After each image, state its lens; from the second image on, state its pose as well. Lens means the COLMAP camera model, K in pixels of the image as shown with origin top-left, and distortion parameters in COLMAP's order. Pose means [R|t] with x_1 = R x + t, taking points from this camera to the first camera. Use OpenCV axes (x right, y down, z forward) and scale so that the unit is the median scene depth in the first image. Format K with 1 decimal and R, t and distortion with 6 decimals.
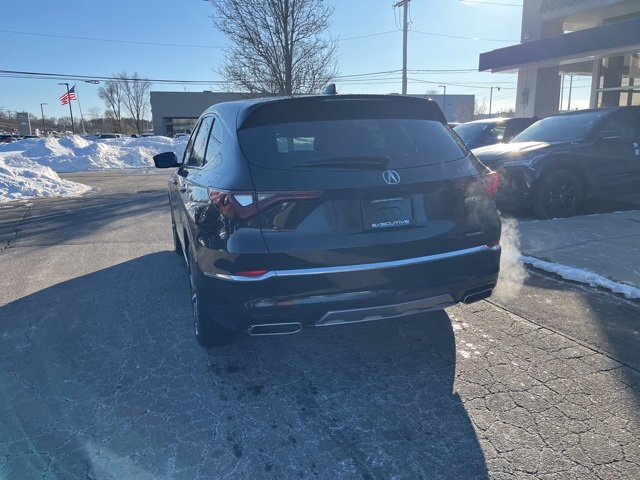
lens RADIAL K [[482.3, 0, 317.4], [0, 482.3, 239.5], [0, 0, 1]] dist [0.074965, -0.095887]
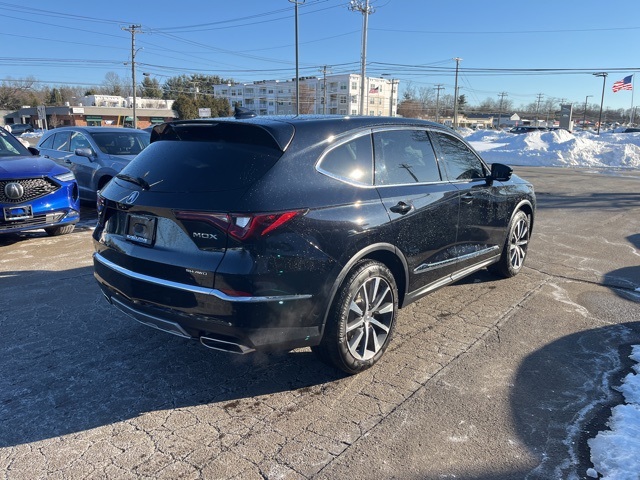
lens RADIAL K [[482.3, 0, 317.9], [0, 482.3, 236.0], [0, 0, 1]] dist [0.074965, -0.095887]
pose [[0.517497, 0.207811, -0.830067, 0.535358], [-0.198833, 0.972713, 0.119562, -0.105232], [0.832264, 0.103171, 0.544695, 0.304397]]
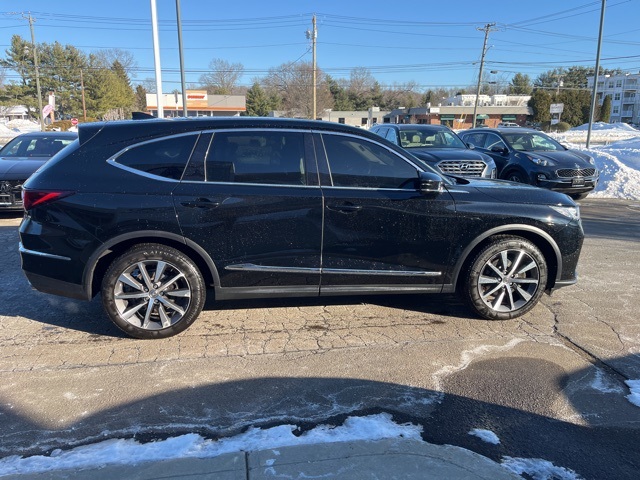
lens RADIAL K [[482.3, 0, 318.5], [0, 482.3, 235.7], [0, 0, 1]] dist [0.074965, -0.095887]
pose [[-0.165547, 0.240053, -0.956540, 0.669816], [-0.213713, 0.938143, 0.272423, -0.240815], [0.962767, 0.249524, -0.104004, 0.870586]]
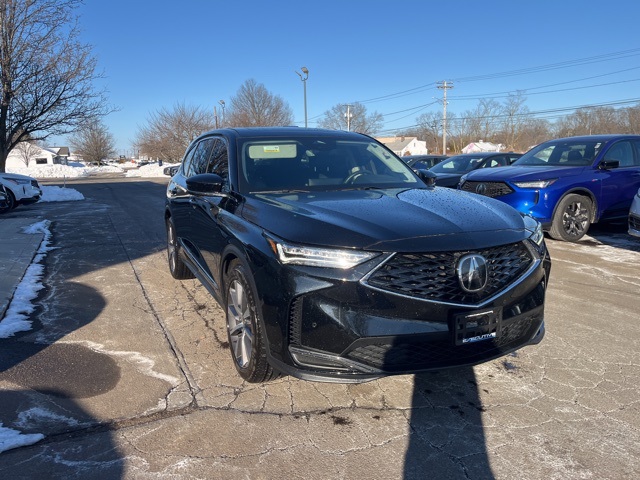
lens RADIAL K [[482.3, 0, 316.5], [0, 482.3, 233.7], [0, 0, 1]] dist [0.074965, -0.095887]
pose [[-0.993971, 0.056318, -0.094077, -0.024429], [0.018661, 0.932384, 0.360988, -0.318515], [0.108046, 0.357056, -0.927813, 1.494934]]
